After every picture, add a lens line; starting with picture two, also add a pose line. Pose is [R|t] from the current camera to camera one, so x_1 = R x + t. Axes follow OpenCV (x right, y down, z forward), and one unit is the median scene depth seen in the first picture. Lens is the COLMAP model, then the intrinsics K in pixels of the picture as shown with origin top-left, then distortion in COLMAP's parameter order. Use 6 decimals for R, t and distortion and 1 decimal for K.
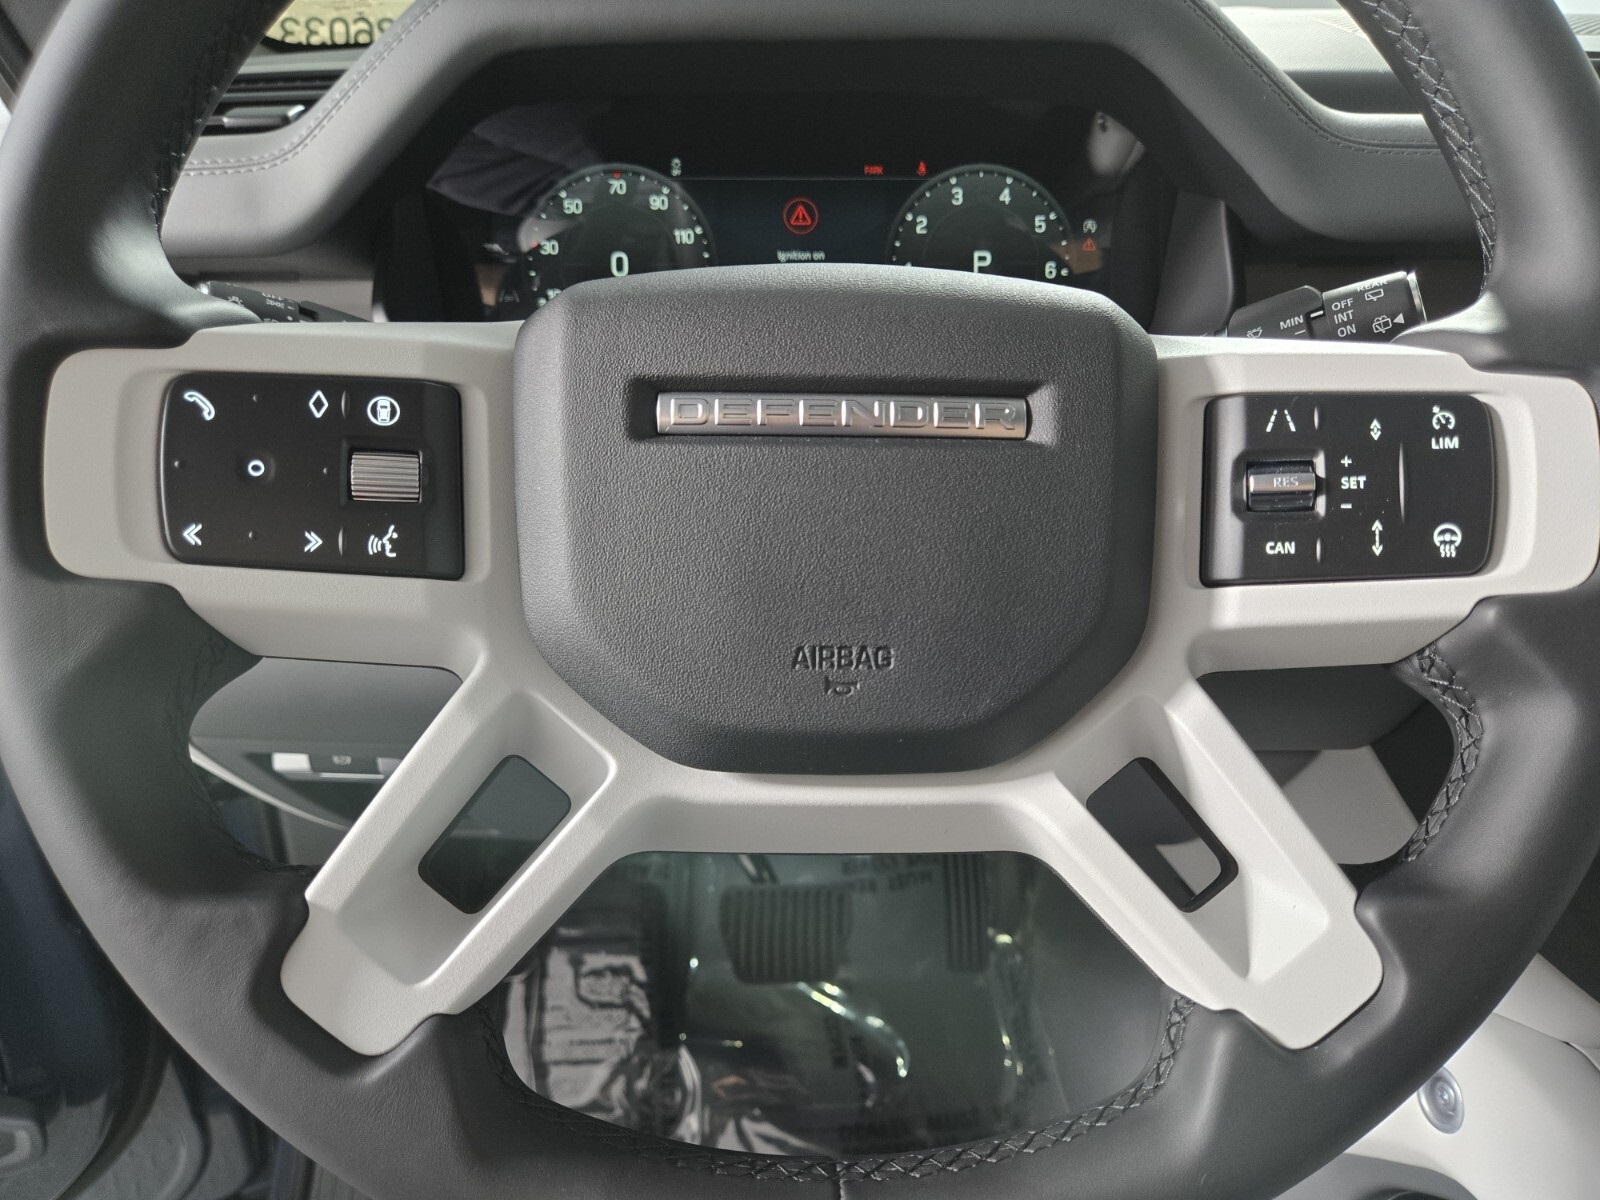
lens RADIAL K [[1098.9, 0, 811.9], [0, 1098.9, 598.0], [0, 0, 1]] dist [0.034470, -0.053727]
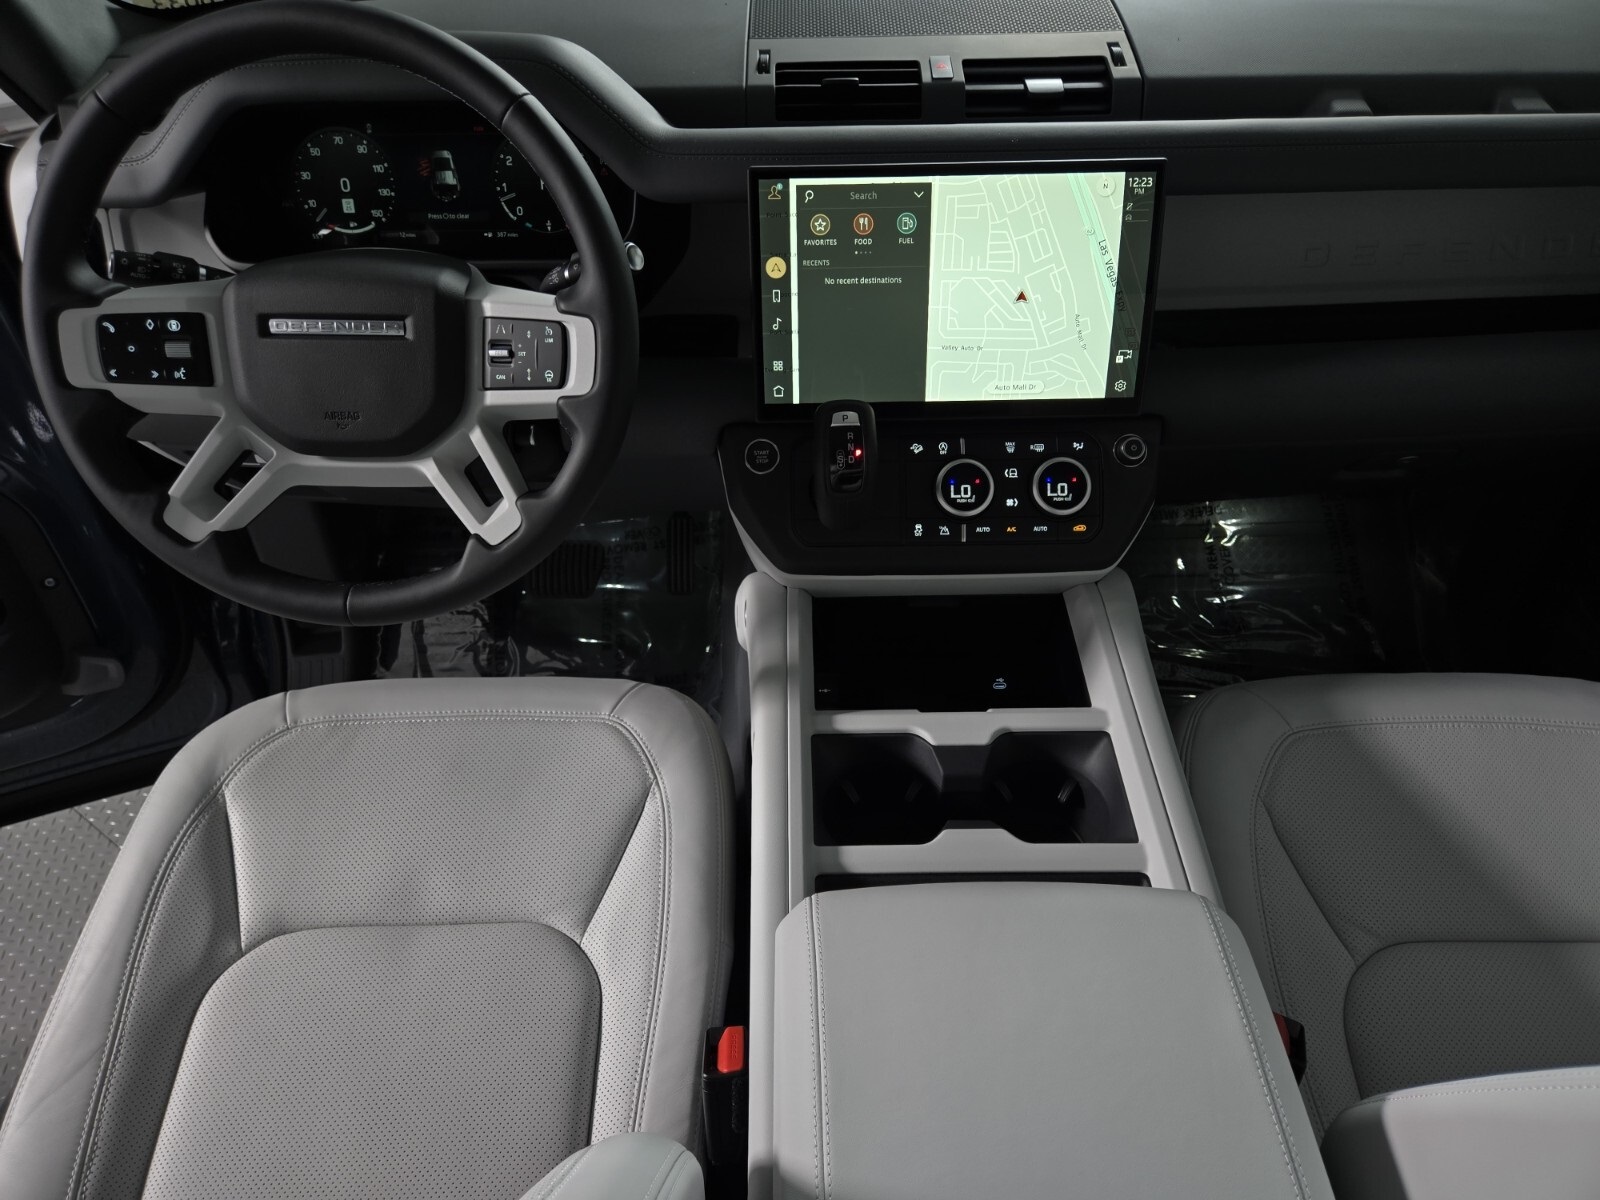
lens RADIAL K [[1089.9, 0, 829.1], [0, 1089.9, 621.8], [0, 0, 1]] dist [0.036284, -0.051464]
pose [[0.999661, 0.012036, -0.023068, 1.336272], [-0.005210, 0.961214, 0.275754, -0.219473], [0.025492, -0.275540, 0.960952, -1.825903]]
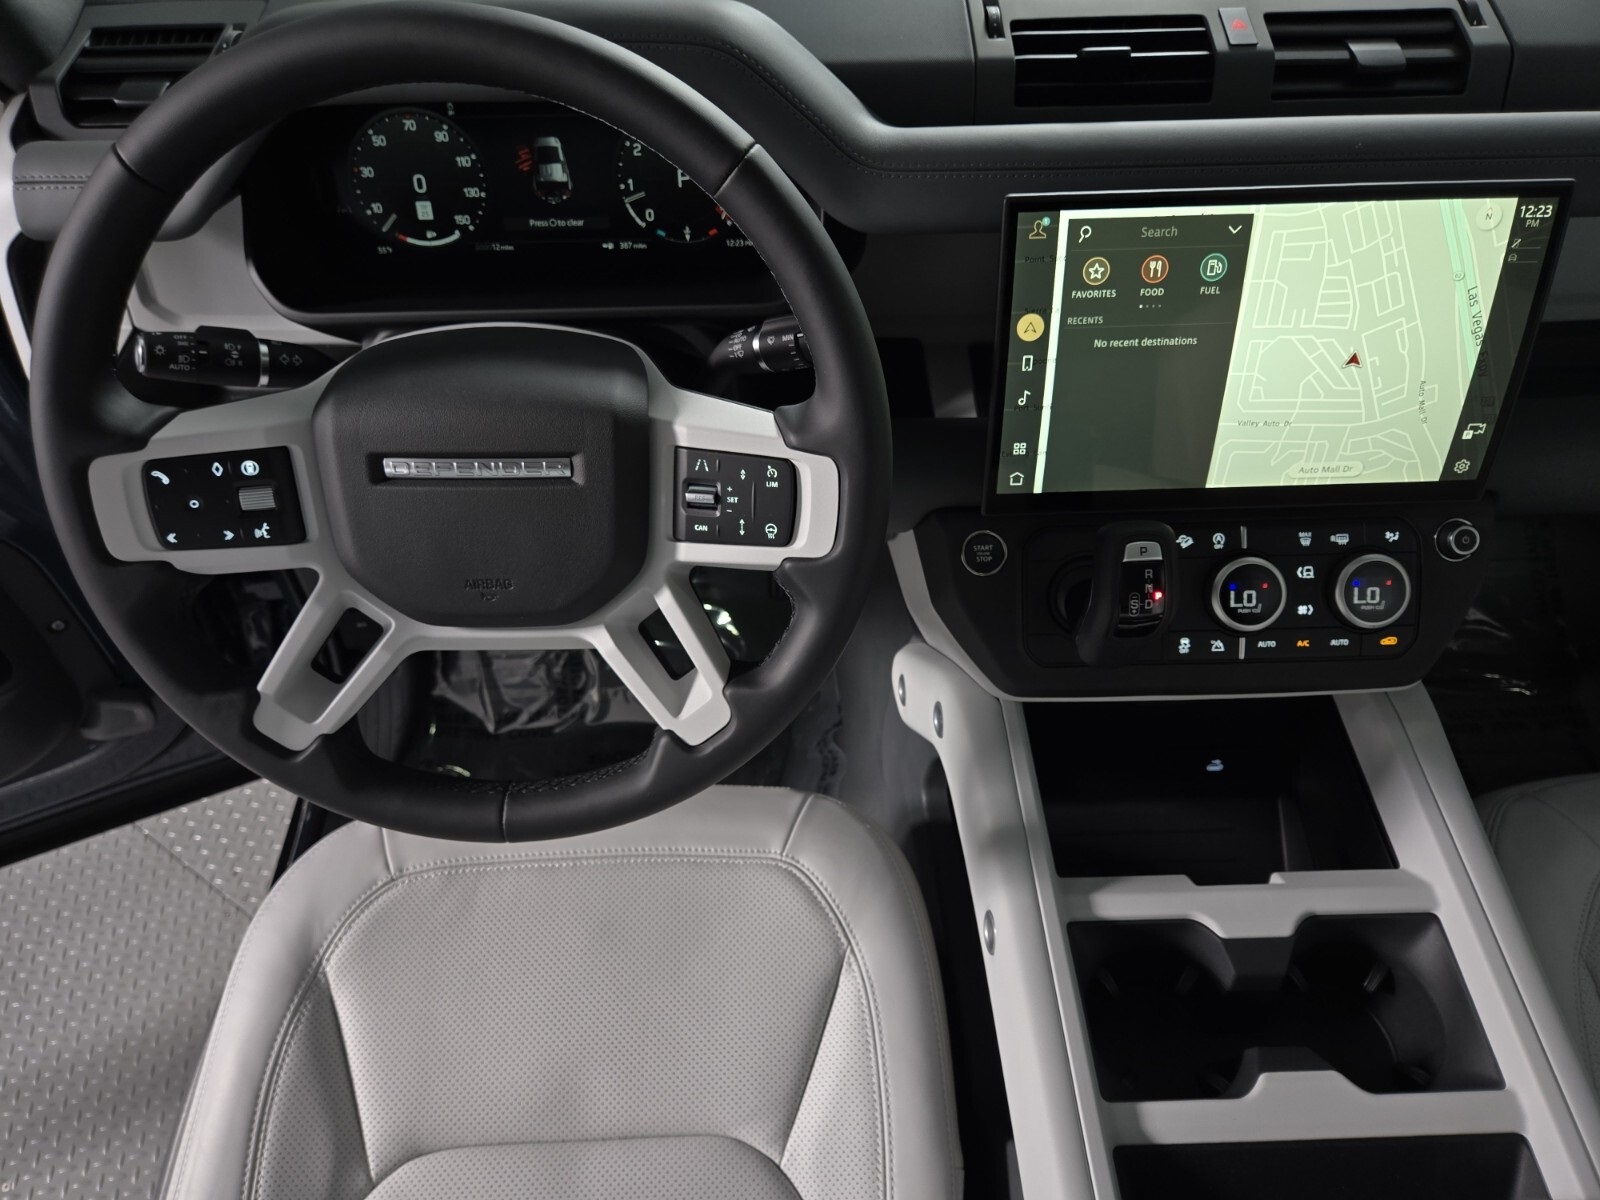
lens RADIAL K [[1098.9, 0, 811.9], [0, 1098.9, 598.0], [0, 0, 1]] dist [0.034470, -0.053727]
pose [[0.999914, 0.001164, -0.013039, 0.661659], [0.004177, 0.915578, 0.402120, -0.751477], [0.012406, -0.402140, 0.915494, -0.927991]]
